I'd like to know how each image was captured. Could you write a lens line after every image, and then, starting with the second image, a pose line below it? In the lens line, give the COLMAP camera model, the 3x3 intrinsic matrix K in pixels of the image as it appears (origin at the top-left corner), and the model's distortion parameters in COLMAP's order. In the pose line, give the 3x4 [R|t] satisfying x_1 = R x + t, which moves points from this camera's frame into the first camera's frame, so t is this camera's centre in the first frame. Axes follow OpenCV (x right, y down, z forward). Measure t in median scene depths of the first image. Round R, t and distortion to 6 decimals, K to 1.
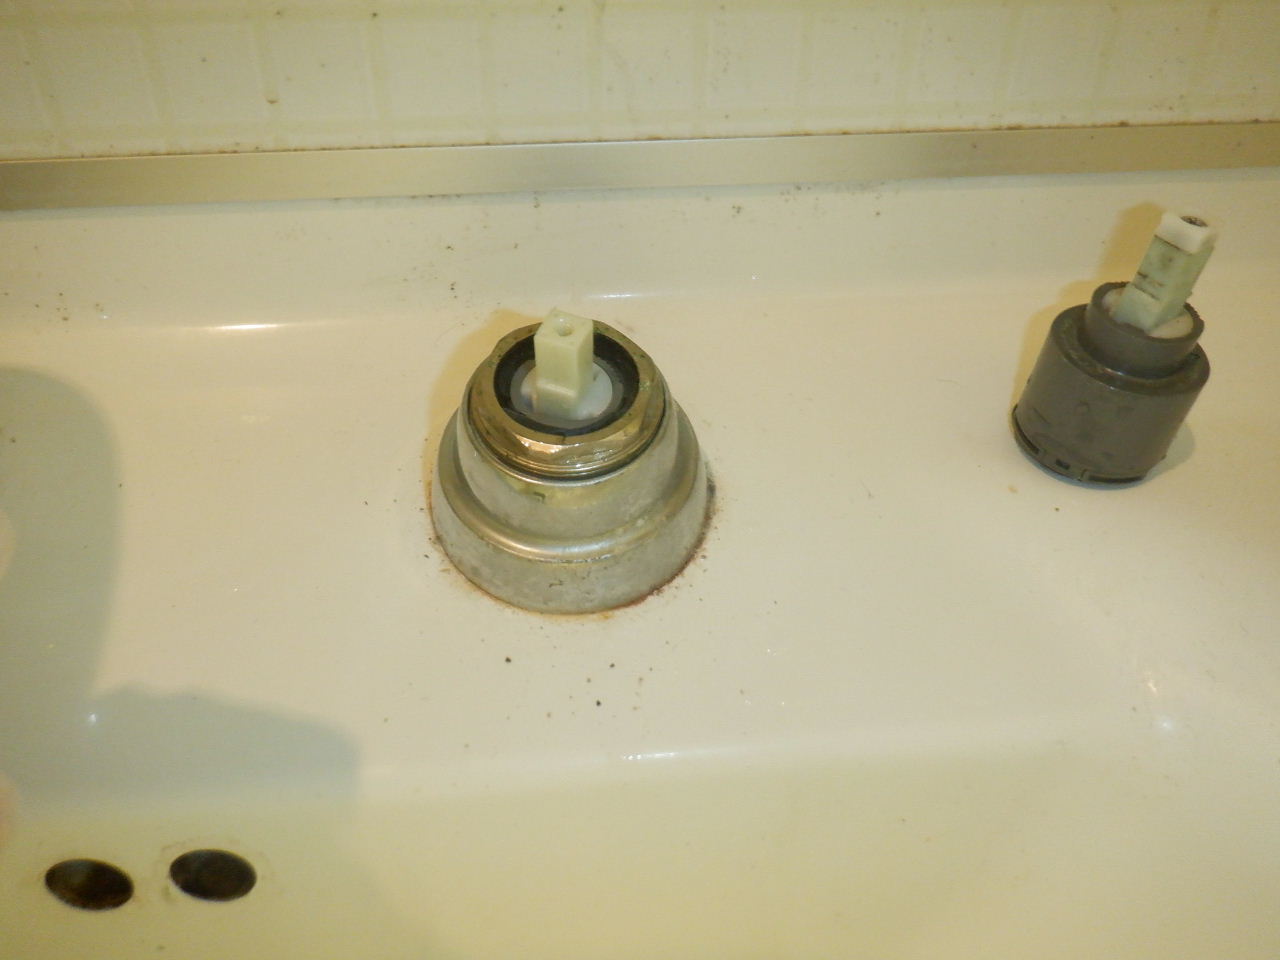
lens RADIAL K [[1025.6, 0, 621.9], [0, 1025.6, 475.1], [0, 0, 1]] dist [-0.013601, -0.007684]
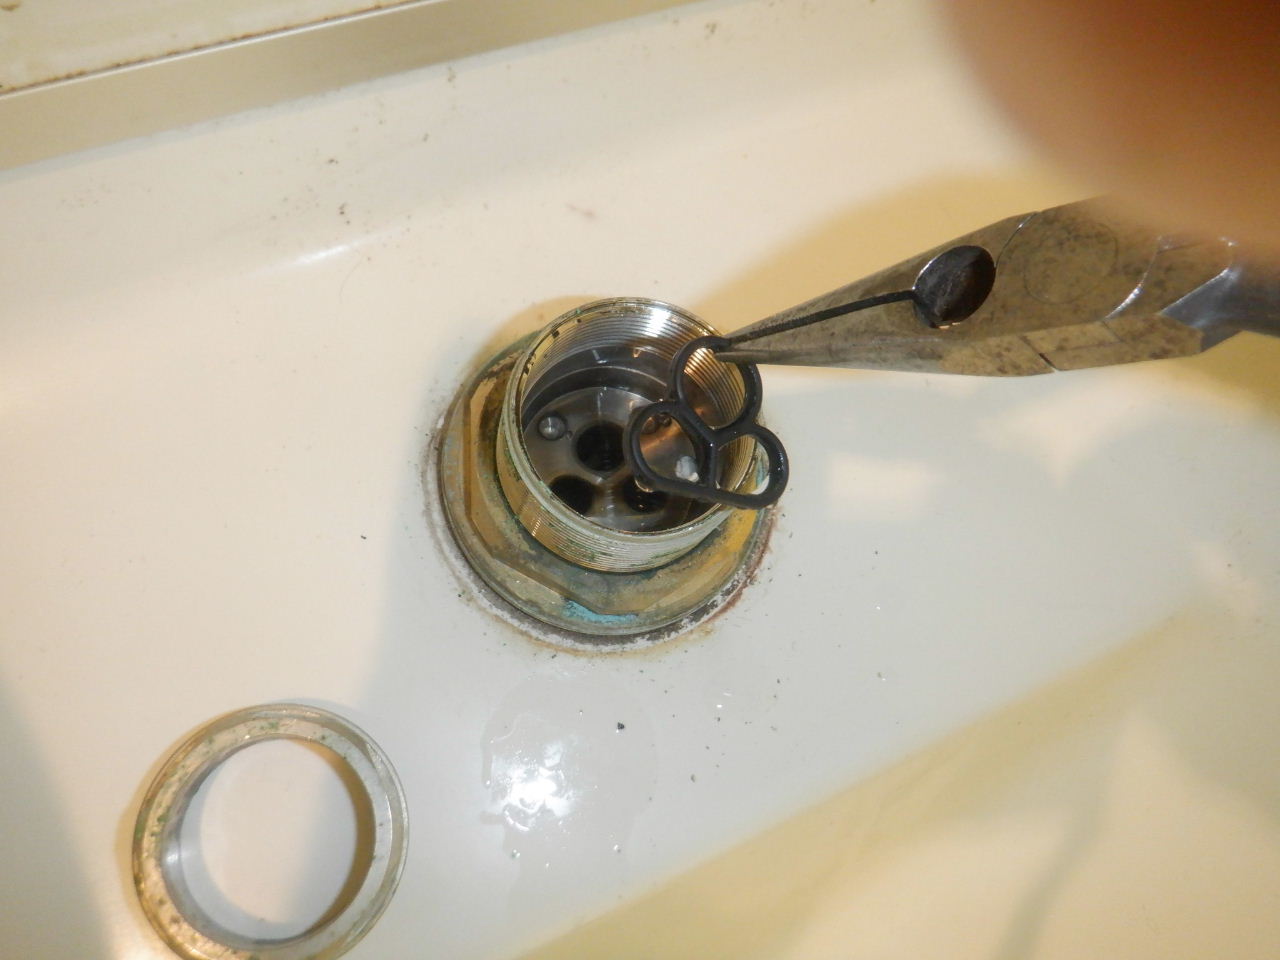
lens RADIAL K [[1025.6, 0, 626.8], [0, 1025.6, 477.8], [0, 0, 1]] dist [-0.013601, -0.007684]
pose [[0.931568, -0.270956, 0.242414, -0.232278], [0.162294, 0.906561, 0.389625, -0.295627], [-0.325334, -0.323620, 0.888498, 0.305256]]
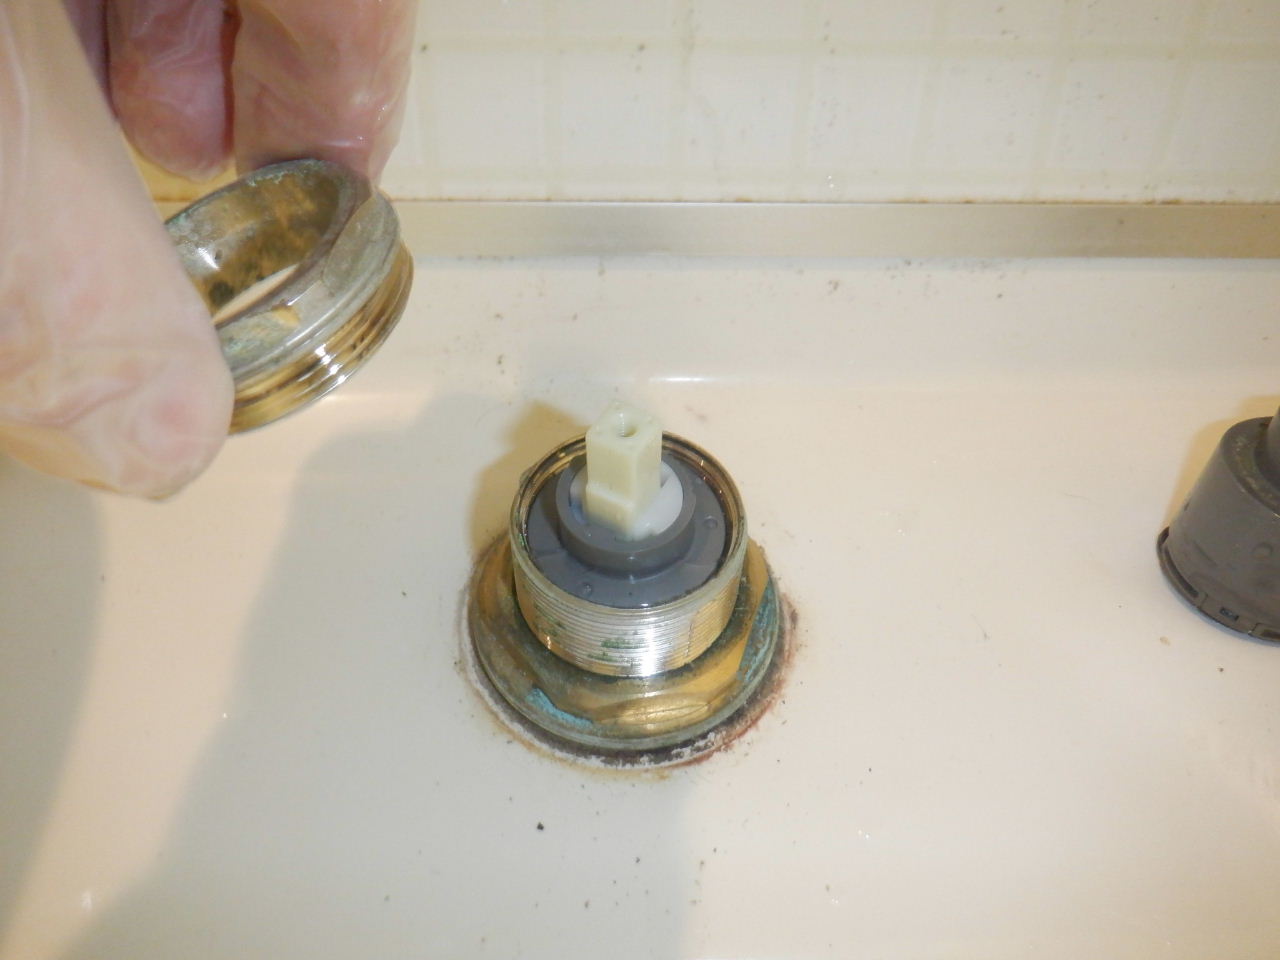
lens RADIAL K [[1025.6, 0, 616.6], [0, 1025.6, 476.2], [0, 0, 1]] dist [-0.013601, -0.007684]
pose [[0.997606, 0.047460, -0.050305, -0.020754], [-0.049501, 0.997967, -0.040135, -0.063603], [0.048298, 0.042529, 0.997927, 0.162004]]
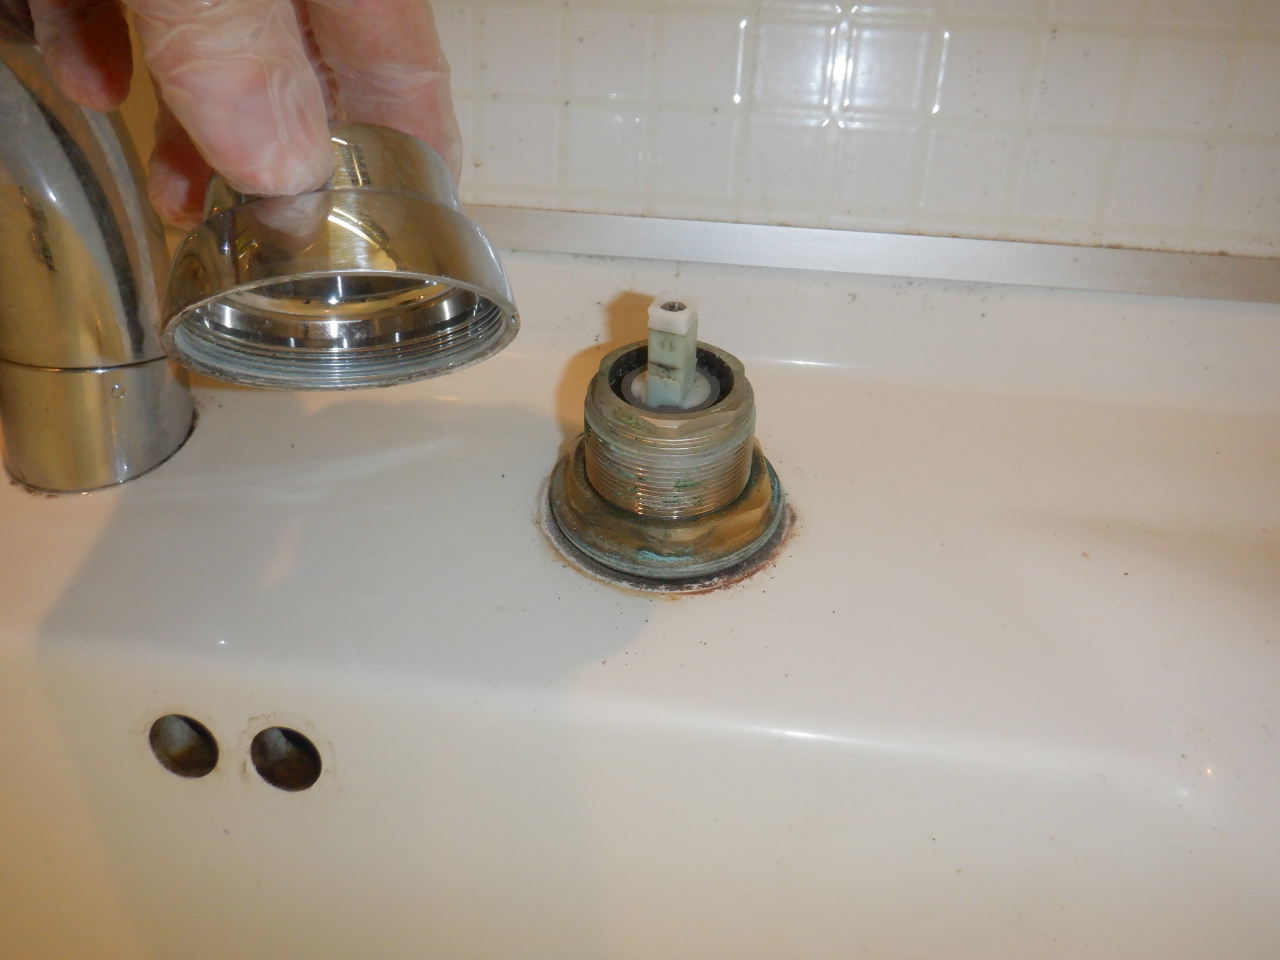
lens RADIAL K [[1025.6, 0, 621.2], [0, 1025.6, 475.9], [0, 0, 1]] dist [-0.013601, -0.007684]
pose [[0.974690, 0.125988, -0.184680, 0.109517], [-0.166023, 0.961146, -0.220531, 0.249796], [0.149720, 0.245611, 0.957737, -0.079706]]
